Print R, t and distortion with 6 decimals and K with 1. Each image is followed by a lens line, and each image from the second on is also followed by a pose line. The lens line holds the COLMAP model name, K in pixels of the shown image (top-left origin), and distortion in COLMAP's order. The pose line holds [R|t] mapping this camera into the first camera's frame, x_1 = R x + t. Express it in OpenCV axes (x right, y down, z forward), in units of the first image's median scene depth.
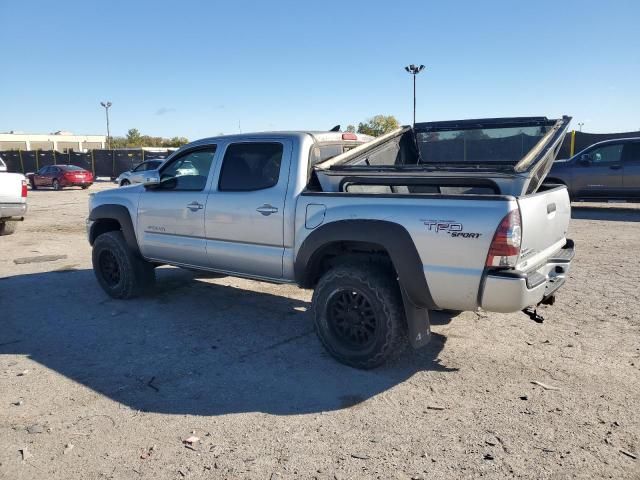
lens RADIAL K [[493.1, 0, 322.5], [0, 493.1, 239.3], [0, 0, 1]] dist [0.010708, 0.002621]
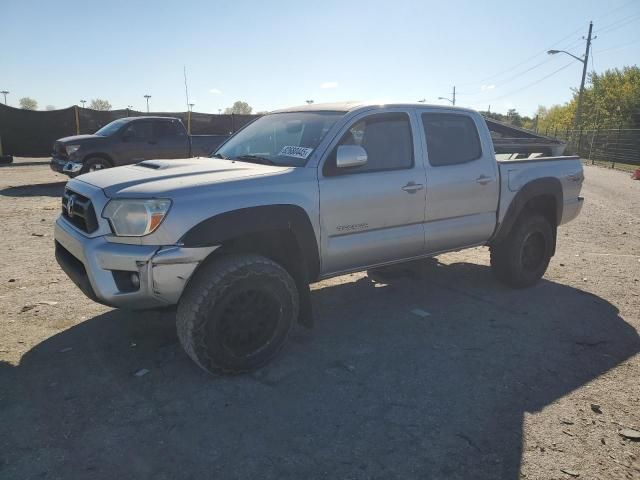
lens RADIAL K [[493.1, 0, 320.6], [0, 493.1, 243.0], [0, 0, 1]] dist [0.010708, 0.002621]
pose [[0.303065, -0.191003, 0.933632, -1.100433], [0.139923, 0.978009, 0.154661, -0.125012], [-0.942642, 0.083764, 0.323126, 0.883137]]
